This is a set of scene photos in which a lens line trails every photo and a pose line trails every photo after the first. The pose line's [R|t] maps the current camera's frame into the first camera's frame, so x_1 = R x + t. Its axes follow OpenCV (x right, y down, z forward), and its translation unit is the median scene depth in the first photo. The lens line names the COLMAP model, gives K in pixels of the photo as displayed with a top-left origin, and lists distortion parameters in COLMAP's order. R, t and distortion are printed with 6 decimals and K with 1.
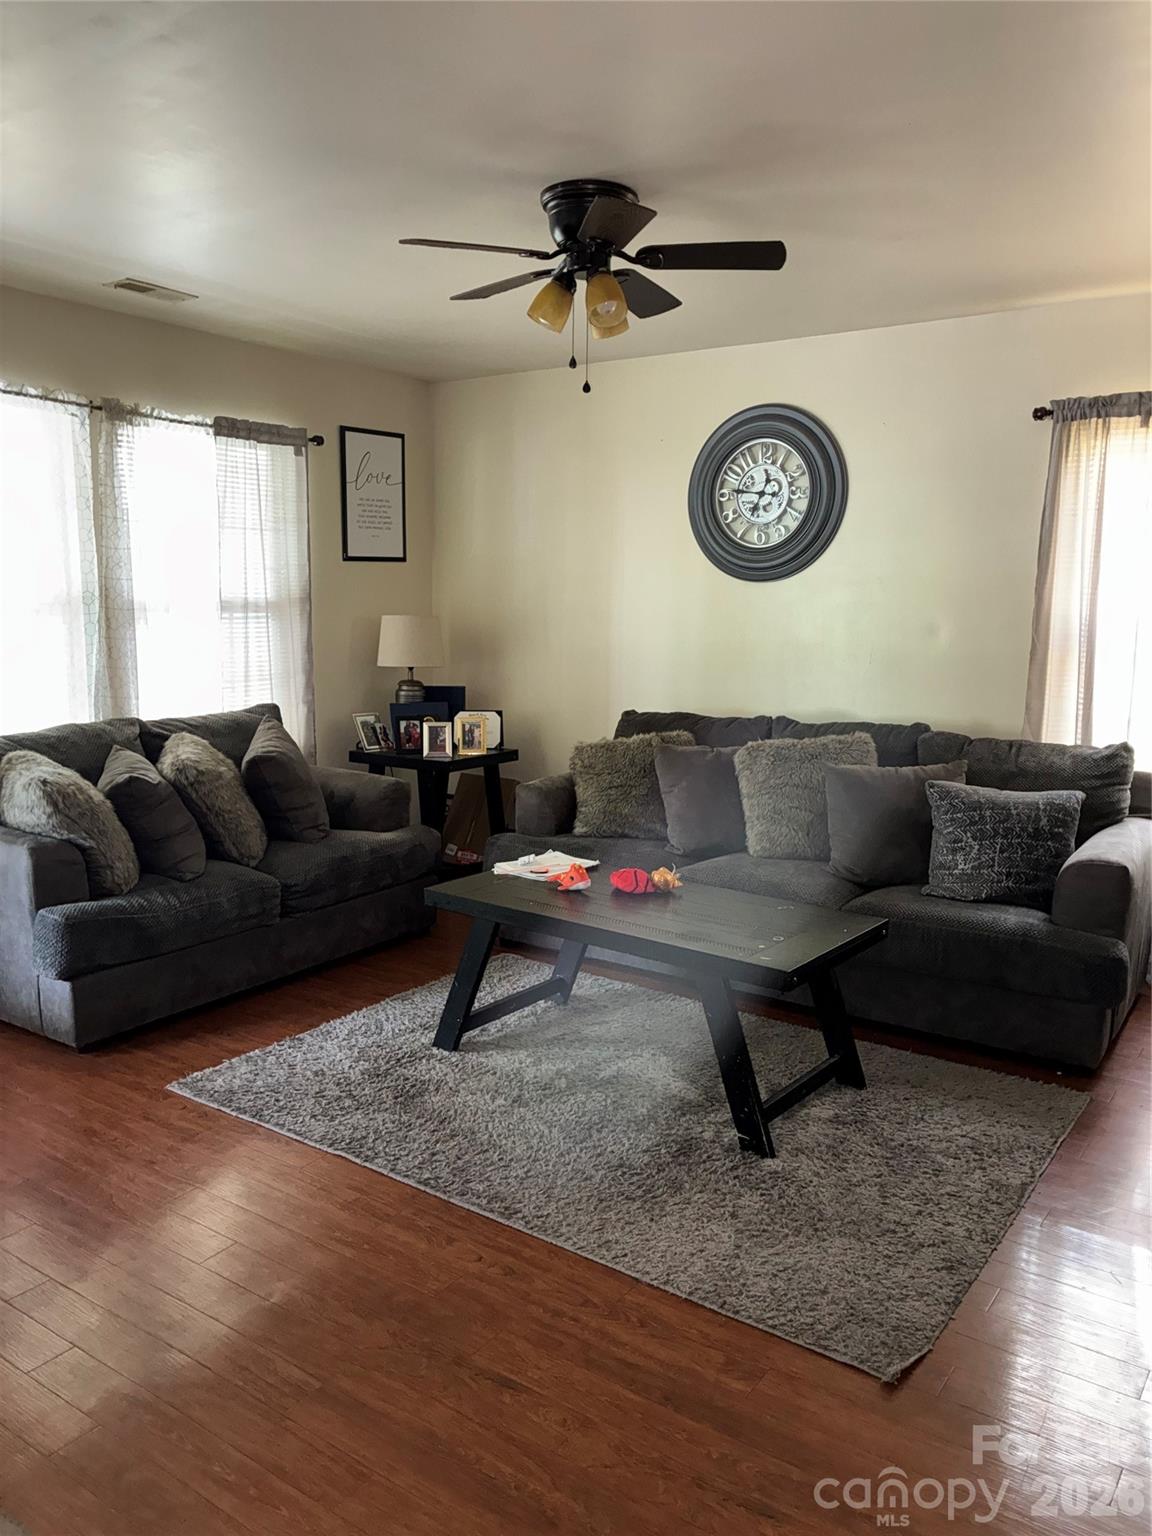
lens RADIAL K [[1150.9, 0, 576.0], [0, 1150.9, 768.0], [0, 0, 1]] dist [0.023384, -0.001593]
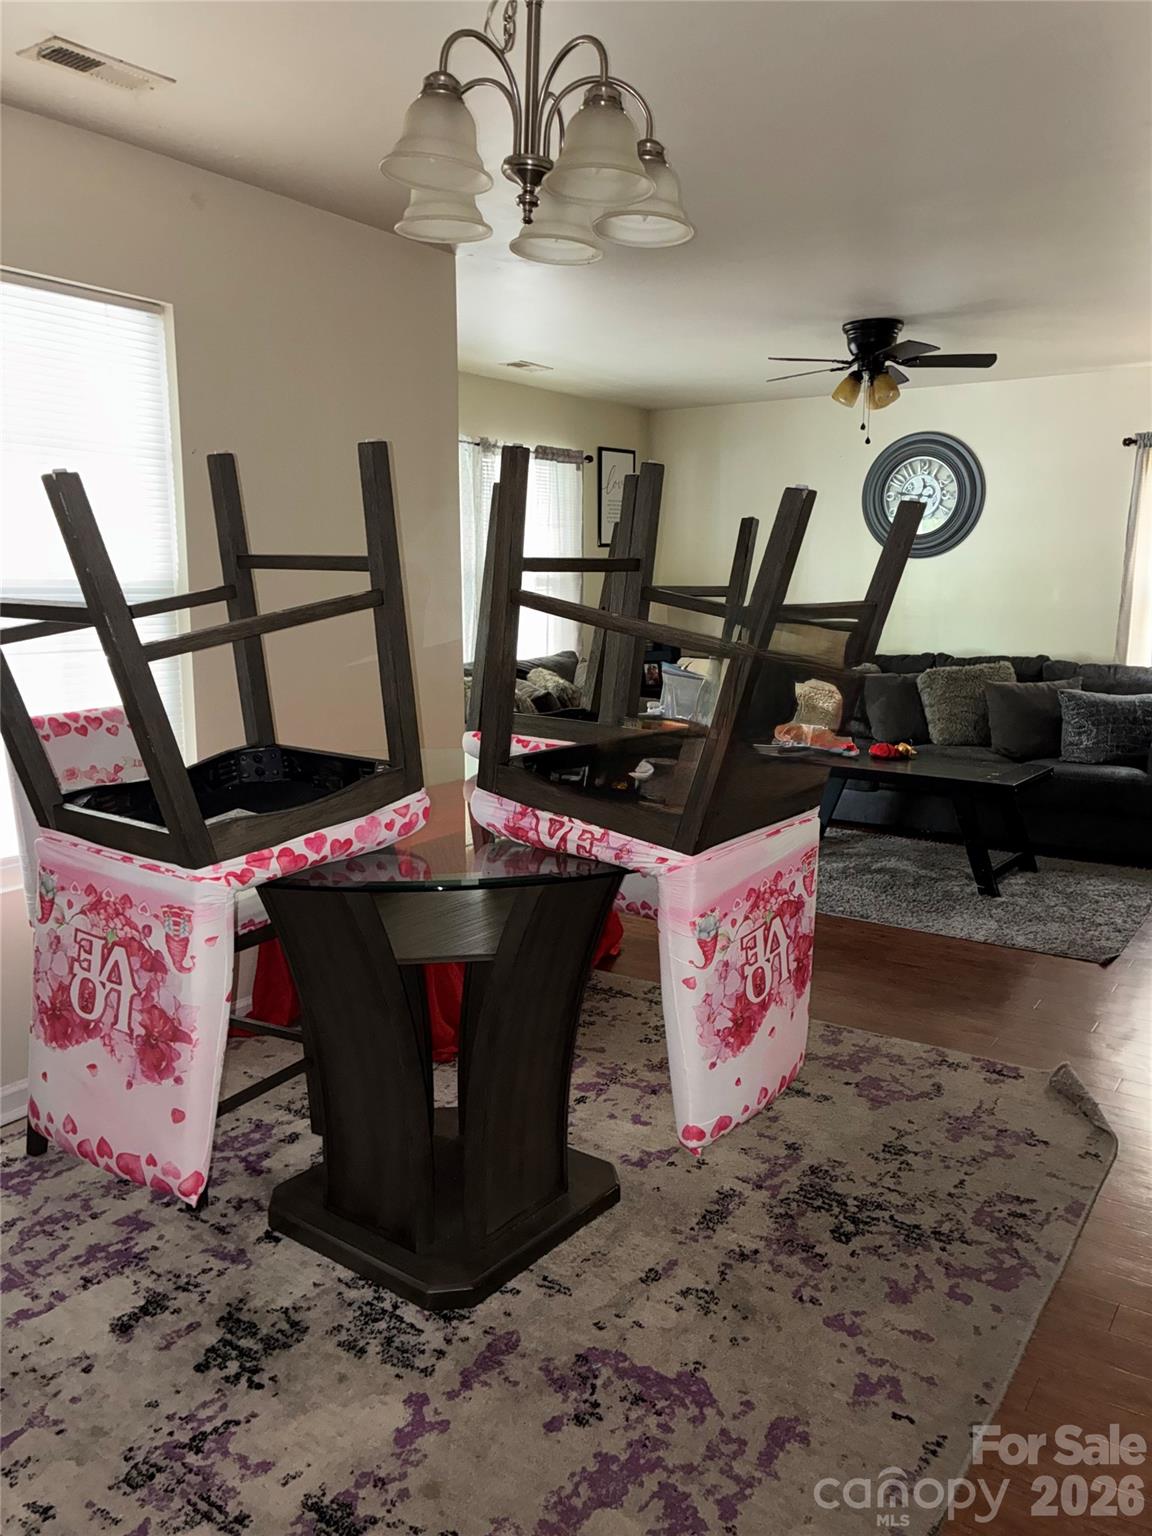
lens RADIAL K [[1176.5, 0, 576.0], [0, 1176.5, 768.0], [0, 0, 1]] dist [-0.001524, 0.074881]
pose [[0.999797, -0.013145, 0.015272, -0.329640], [0.012882, 0.999770, 0.017153, 0.073680], [-0.015494, -0.016953, 0.999736, -0.501729]]
